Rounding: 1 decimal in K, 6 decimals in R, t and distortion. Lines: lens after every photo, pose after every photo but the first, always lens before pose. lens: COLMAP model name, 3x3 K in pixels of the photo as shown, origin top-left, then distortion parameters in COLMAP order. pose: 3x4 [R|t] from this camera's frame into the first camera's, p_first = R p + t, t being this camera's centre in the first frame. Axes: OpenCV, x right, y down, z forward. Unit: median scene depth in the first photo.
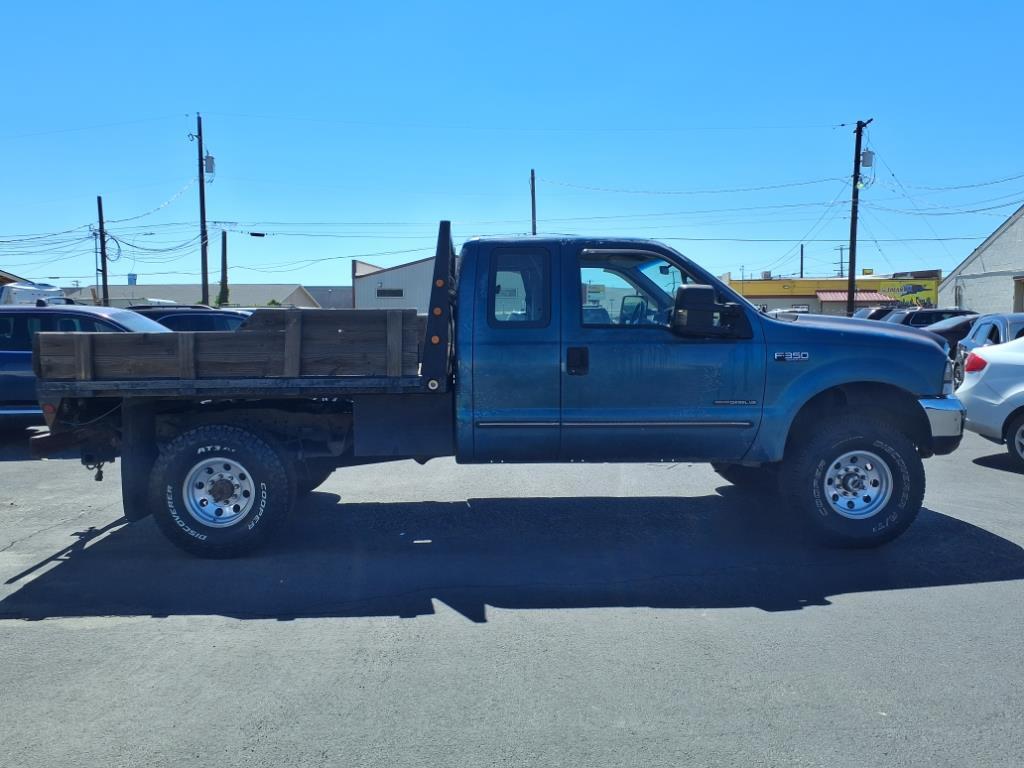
lens RADIAL K [[844.9, 0, 510.8], [0, 844.9, 385.1], [0, 0, 1]] dist [0.059193, -0.007572]
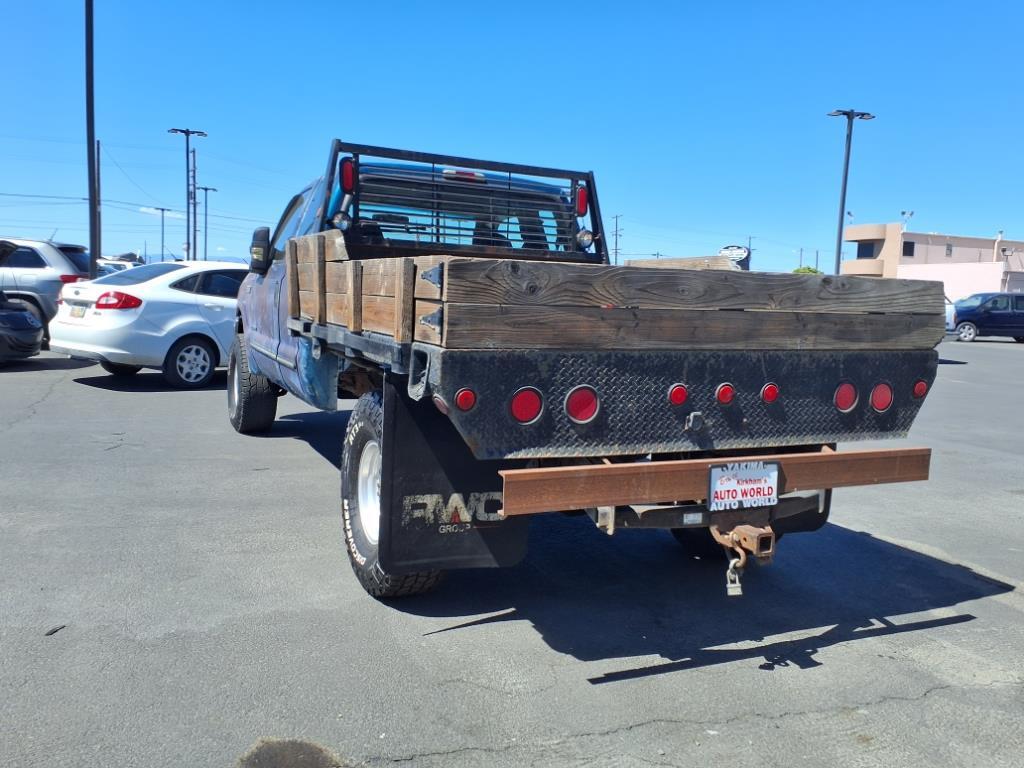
lens RADIAL K [[844.9, 0, 510.8], [0, 844.9, 385.1], [0, 0, 1]] dist [0.059193, -0.007572]
pose [[-0.425915, -0.108644, 0.898217, -0.666517], [0.028931, 0.990621, 0.133540, -0.051445], [-0.904301, 0.082863, -0.418777, 1.039644]]
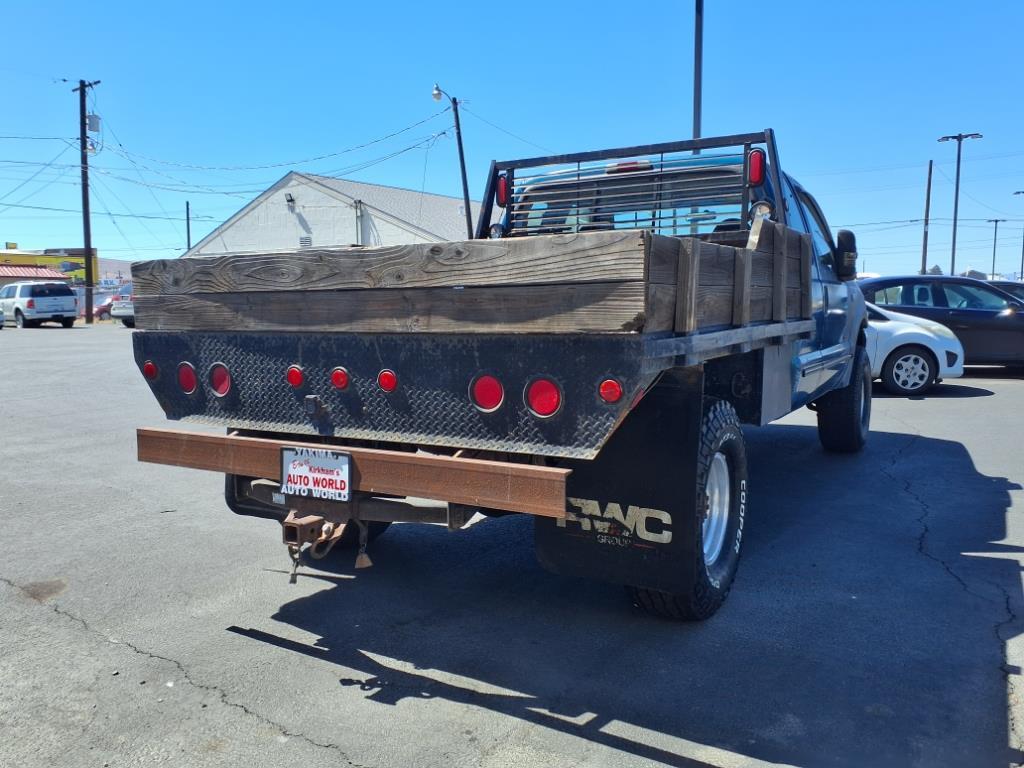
lens RADIAL K [[838.2, 0, 510.0], [0, 838.2, 370.2], [0, 0, 1]] dist [0.061524, -0.011451]
pose [[0.528833, -0.073465, 0.845540, -0.631313], [0.071186, 0.996576, 0.042065, -0.007268], [-0.845735, 0.037945, 0.532252, 0.537332]]
